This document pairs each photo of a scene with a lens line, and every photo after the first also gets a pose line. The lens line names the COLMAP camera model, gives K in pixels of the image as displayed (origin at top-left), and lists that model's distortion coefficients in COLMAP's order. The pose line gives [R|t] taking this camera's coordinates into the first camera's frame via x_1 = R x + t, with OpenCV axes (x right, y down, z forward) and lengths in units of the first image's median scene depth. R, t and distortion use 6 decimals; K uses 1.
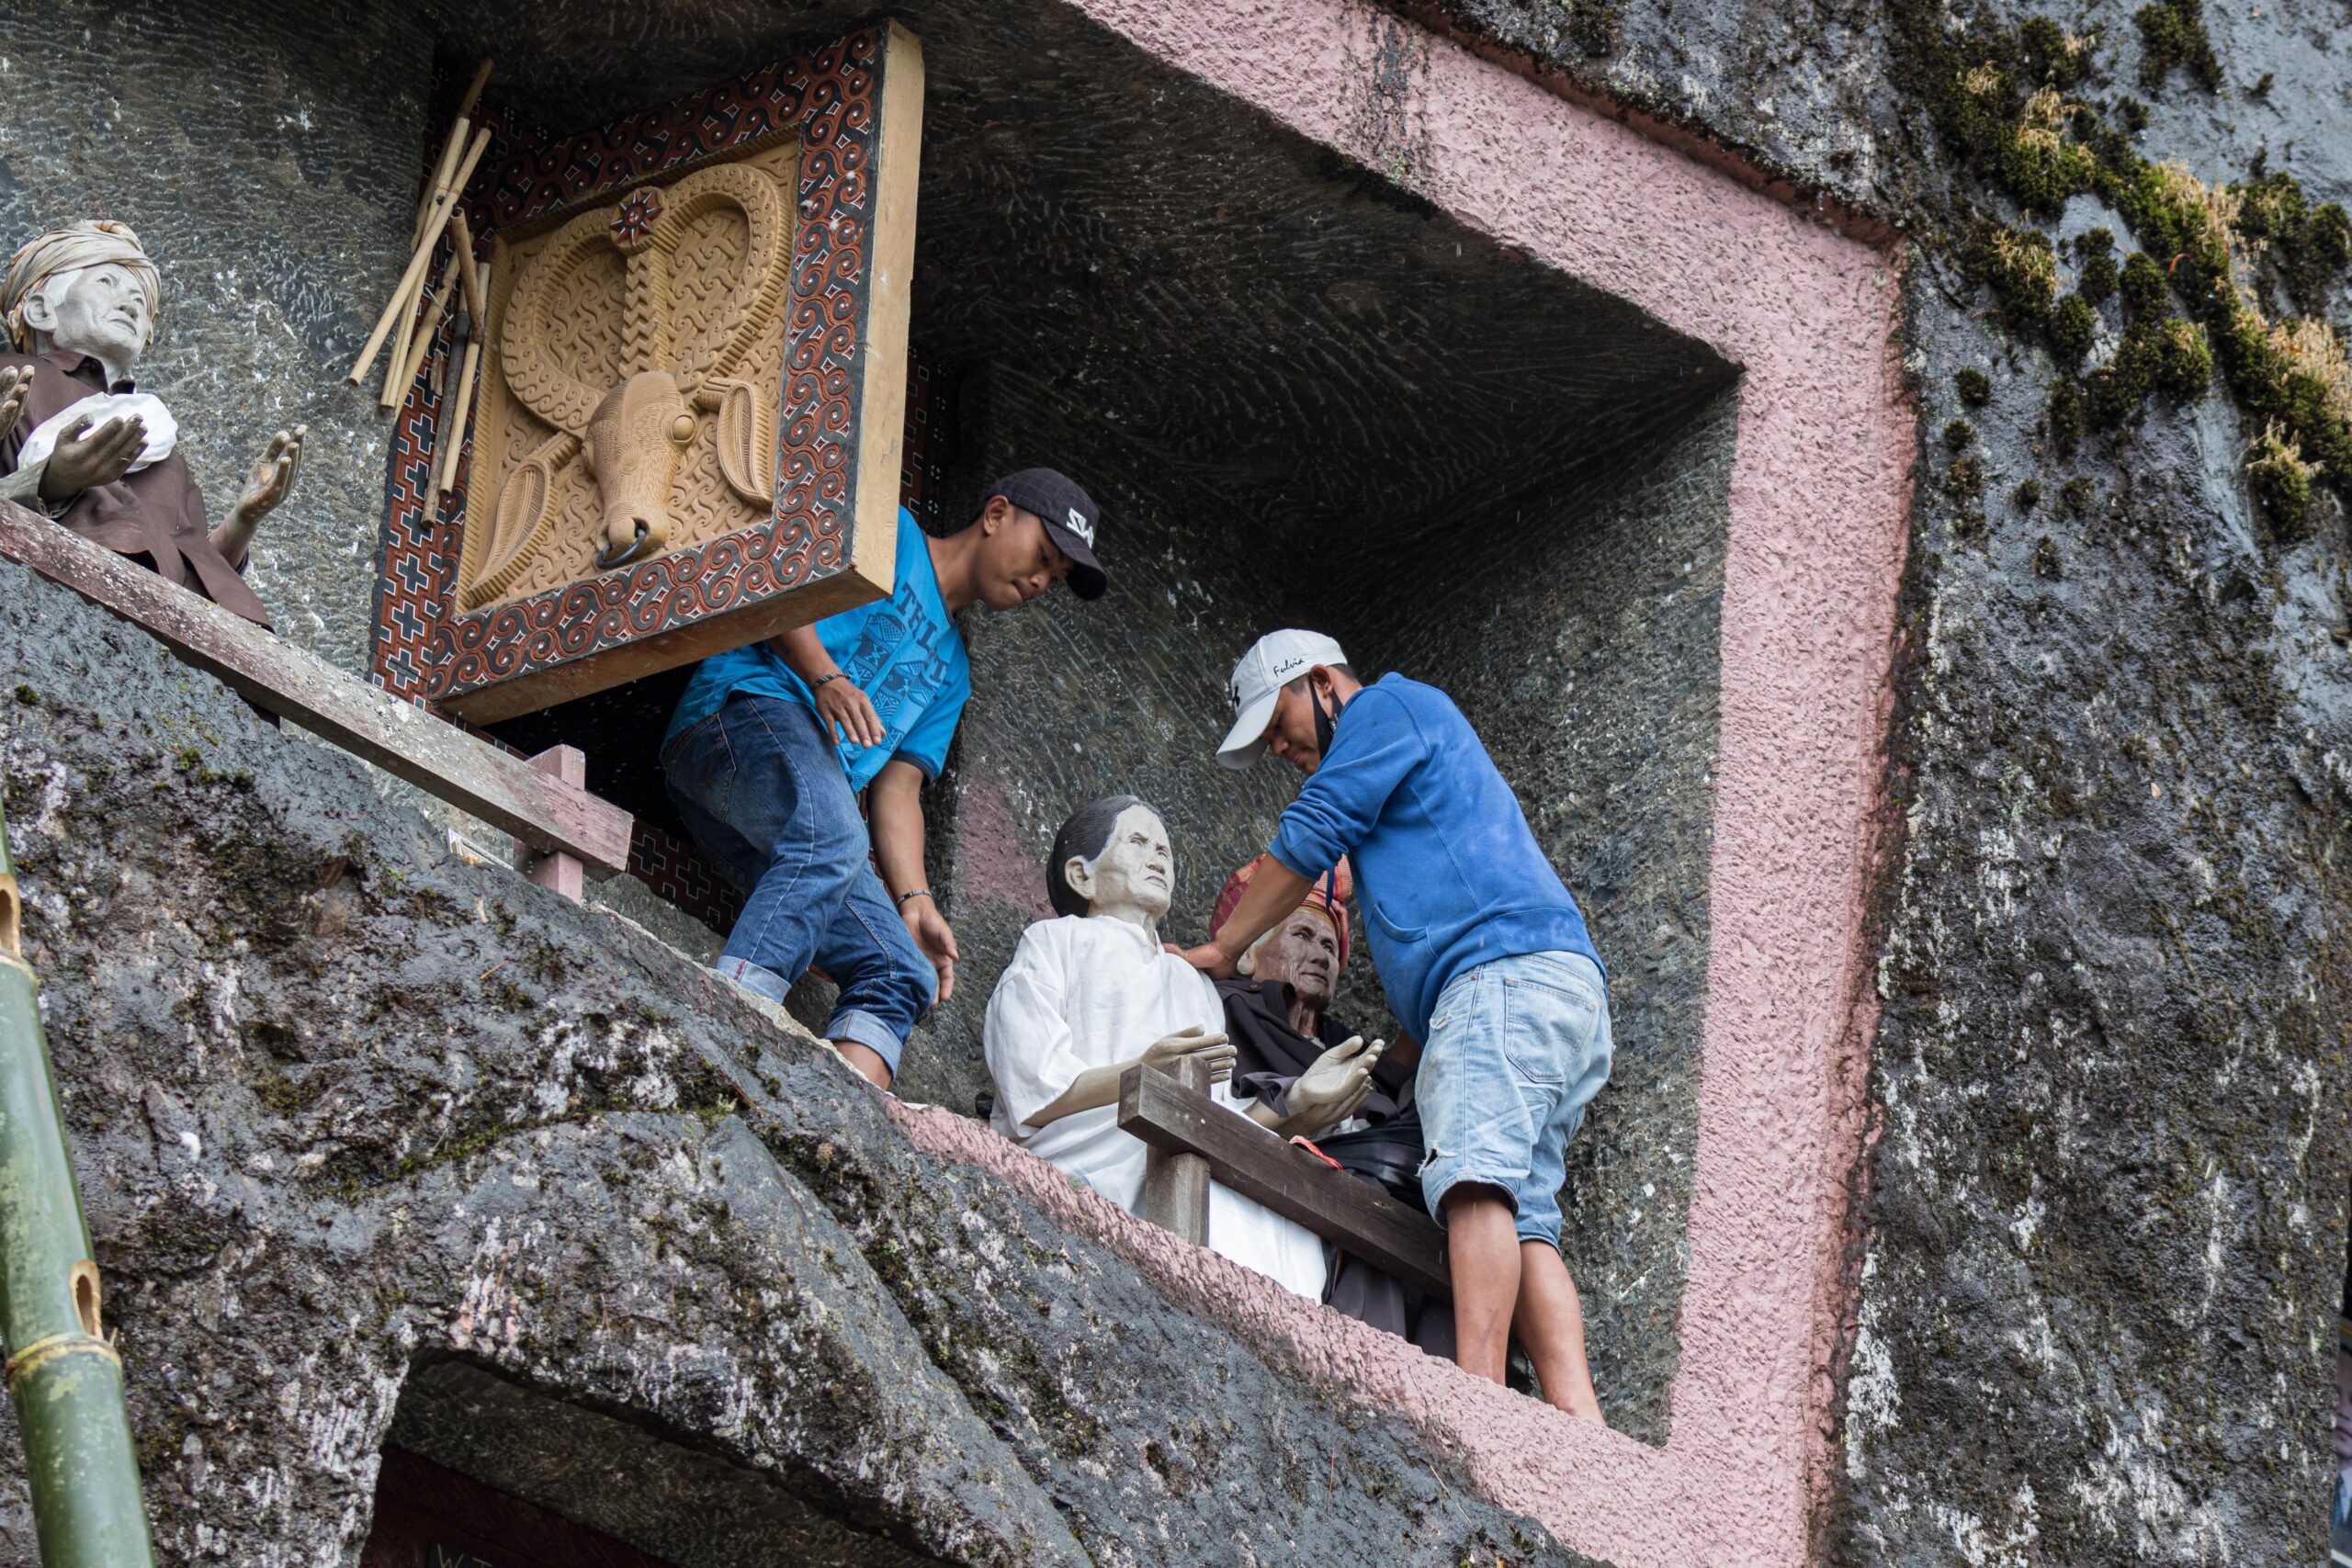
lens RADIAL K [[8901.7, 0, 1176.1], [0, 8901.7, 786.1], [0, 0, 1]] dist [-0.033663, 0.000000]
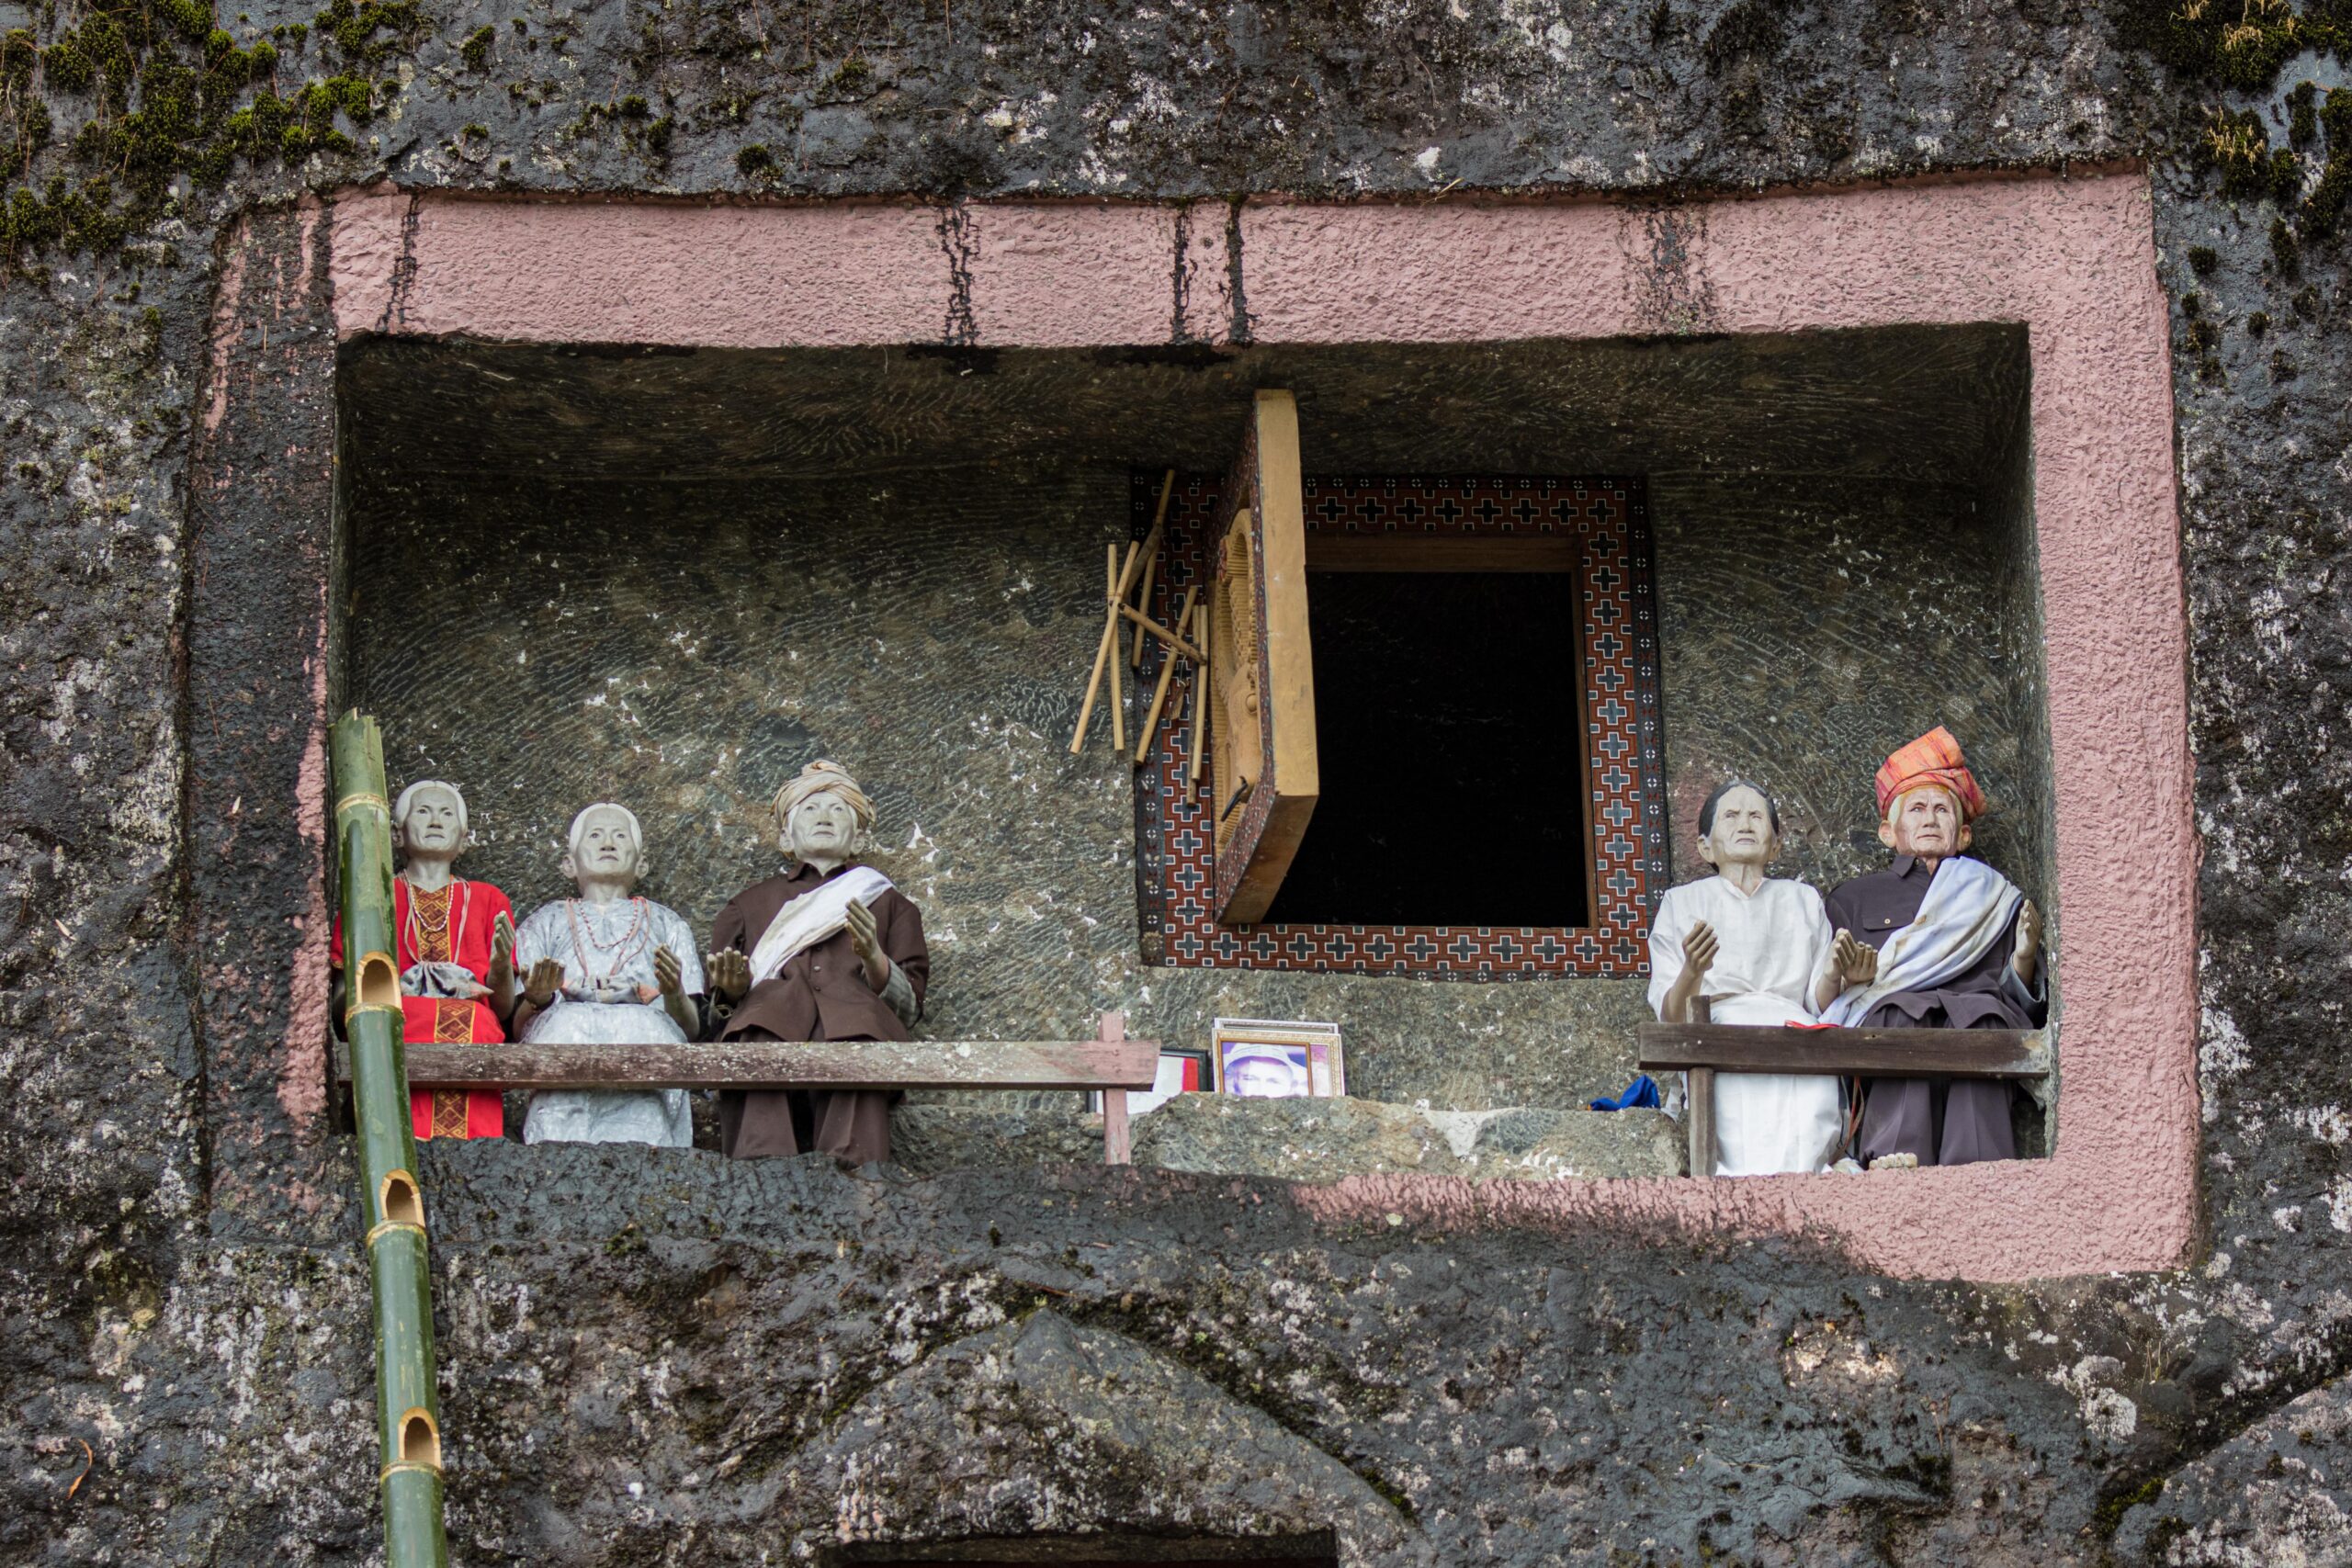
lens RADIAL K [[8324.0, 0, 1175.0], [0, 8324.0, 782.4], [0, 0, 1]] dist [0.010112, 0.000000]
pose [[0.737531, -0.307244, -0.601372, 0.833163], [0.386595, 0.922245, 0.002946, -0.041844], [0.553707, -0.234660, 0.798964, -0.135703]]
